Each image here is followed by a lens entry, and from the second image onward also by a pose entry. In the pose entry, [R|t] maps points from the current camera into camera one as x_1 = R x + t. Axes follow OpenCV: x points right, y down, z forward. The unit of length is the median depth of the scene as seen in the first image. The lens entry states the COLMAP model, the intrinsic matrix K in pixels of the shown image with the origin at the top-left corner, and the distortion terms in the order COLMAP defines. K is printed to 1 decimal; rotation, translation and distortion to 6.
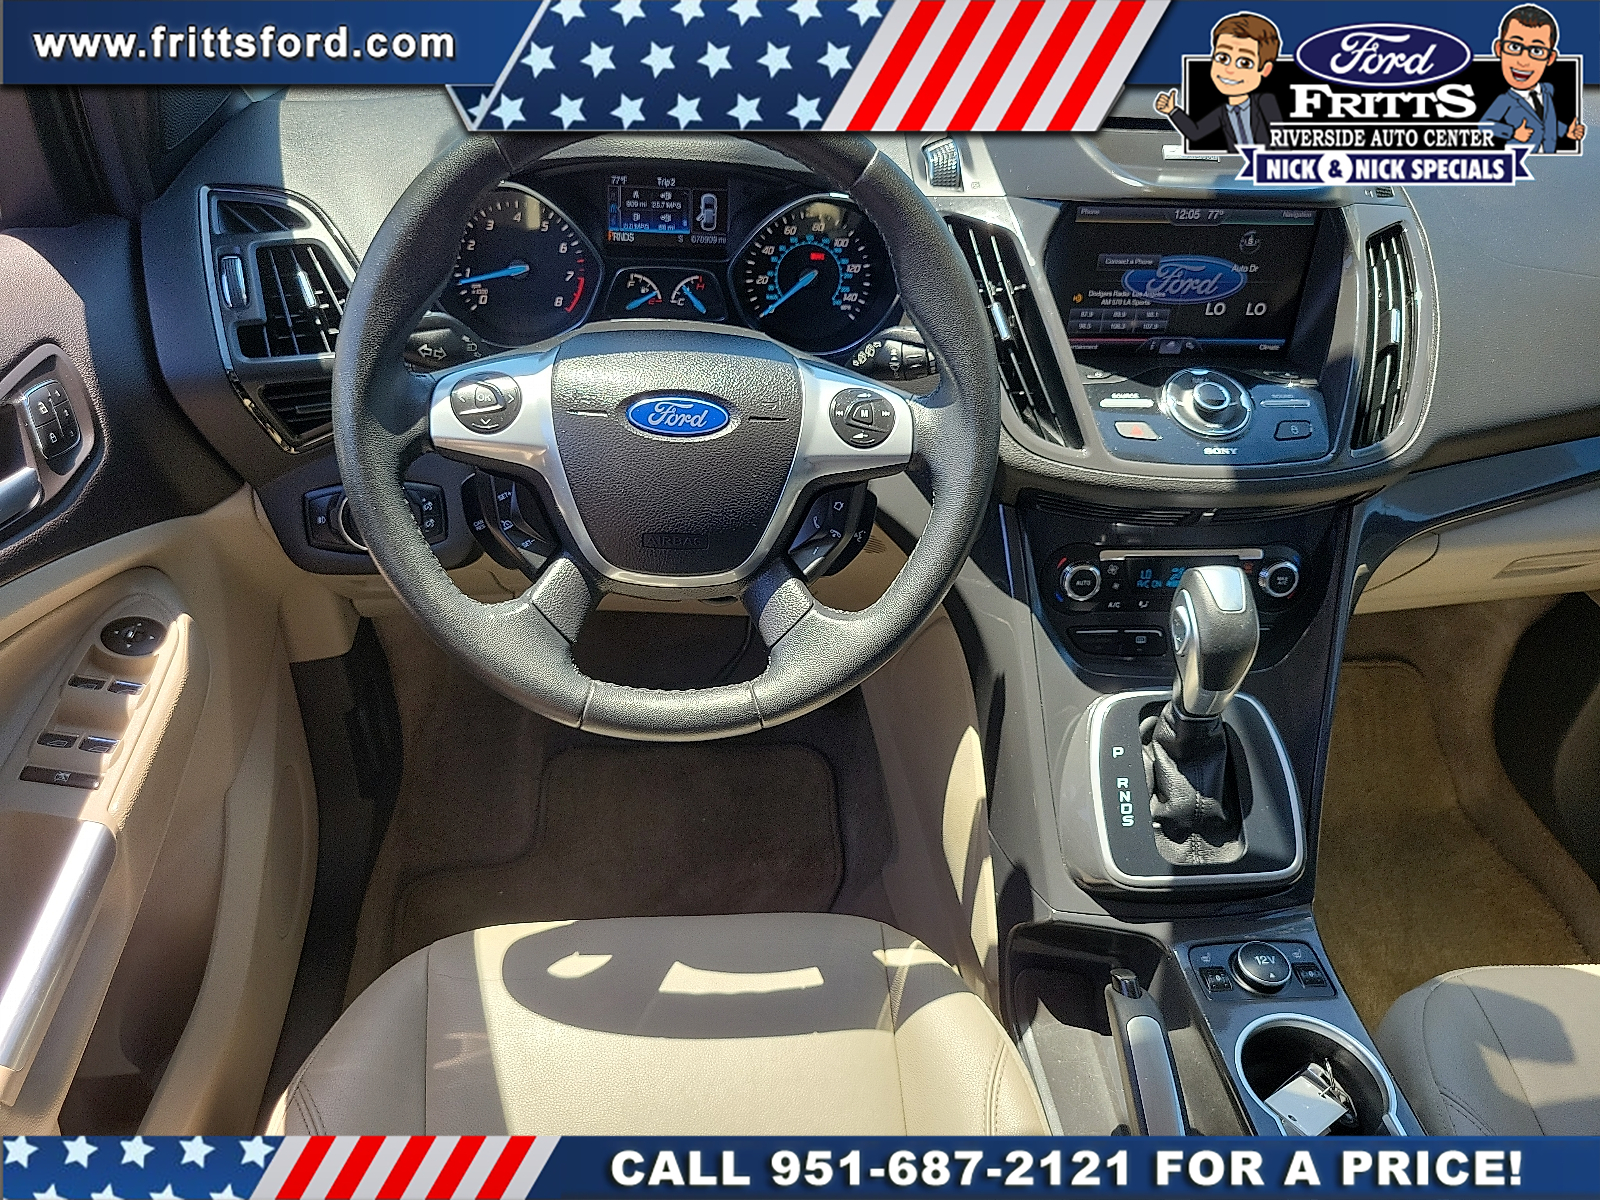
lens RADIAL K [[1263.2, 0, 800.0], [0, 1263.2, 600.0], [0, 0, 1]] dist [0.009116, 0.002979]
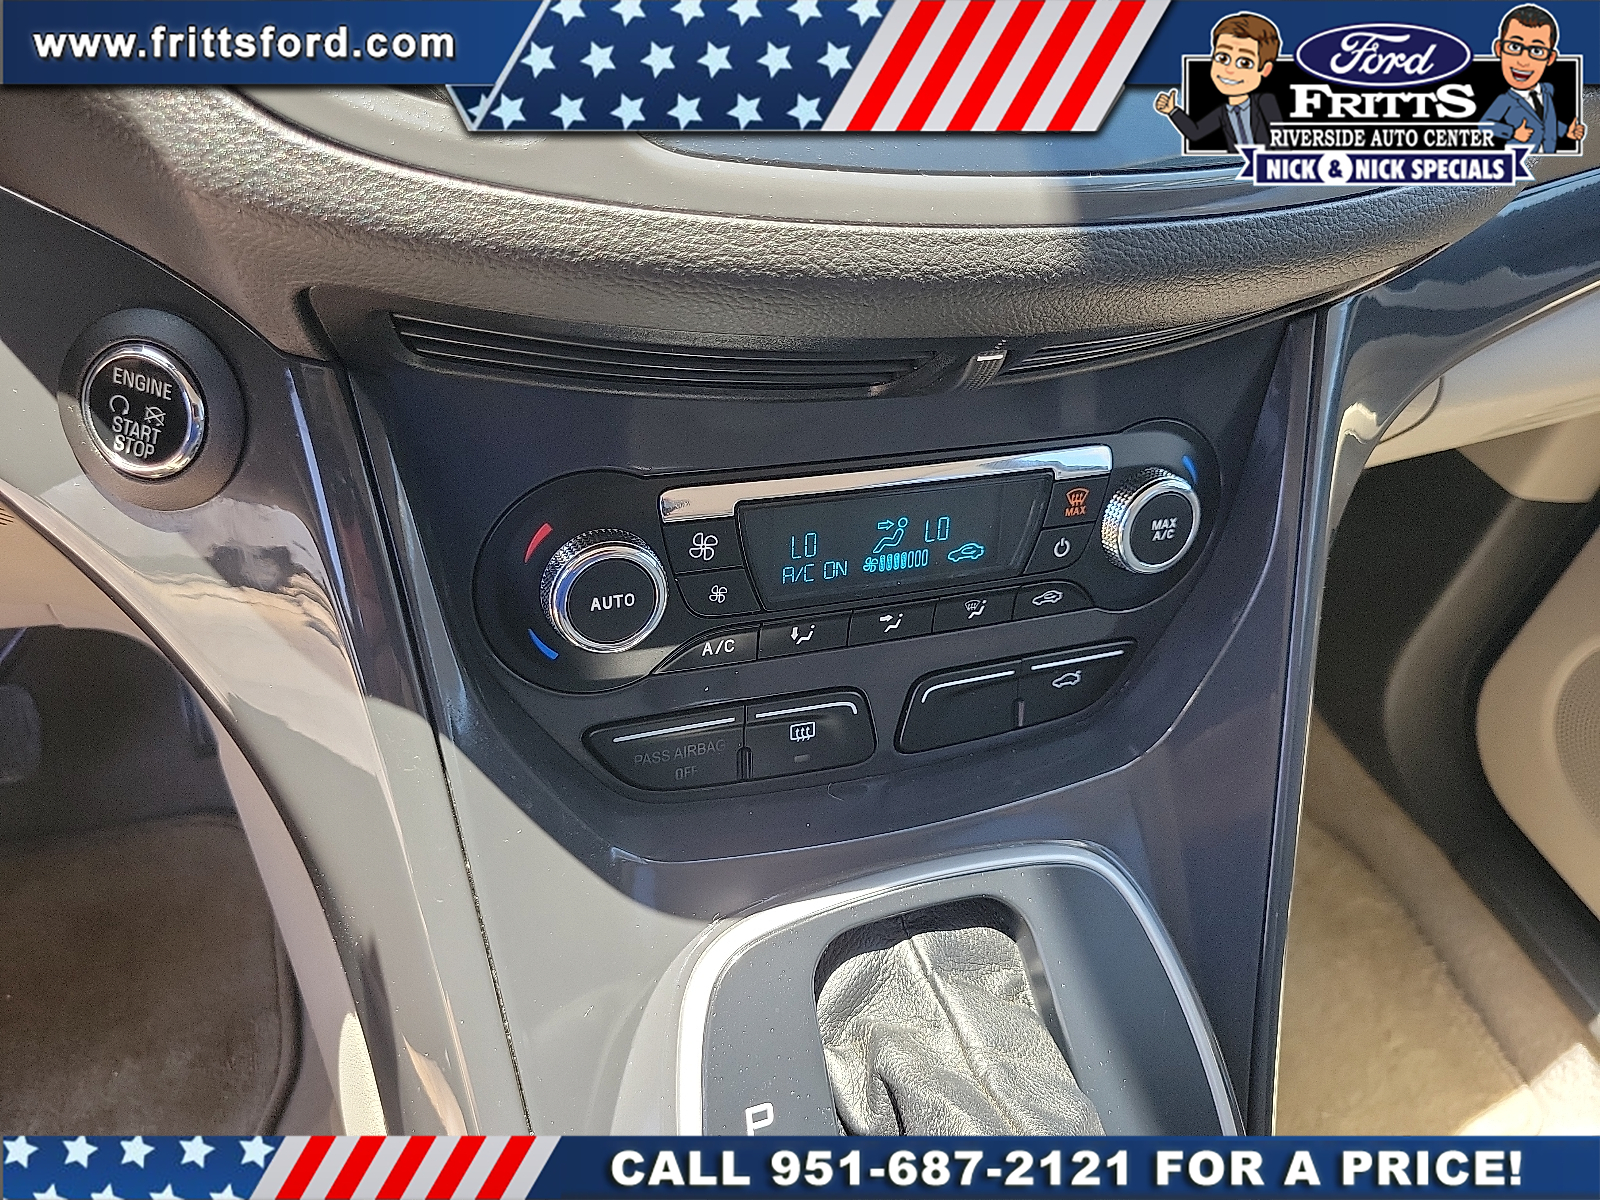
lens RADIAL K [[1263.2, 0, 800.0], [0, 1263.2, 600.0], [0, 0, 1]] dist [0.009116, 0.002979]
pose [[0.962583, -0.100920, 0.251492, 0.186578], [0.069162, 0.988823, 0.132082, -0.050511], [-0.262011, -0.109746, 0.958805, 0.676011]]
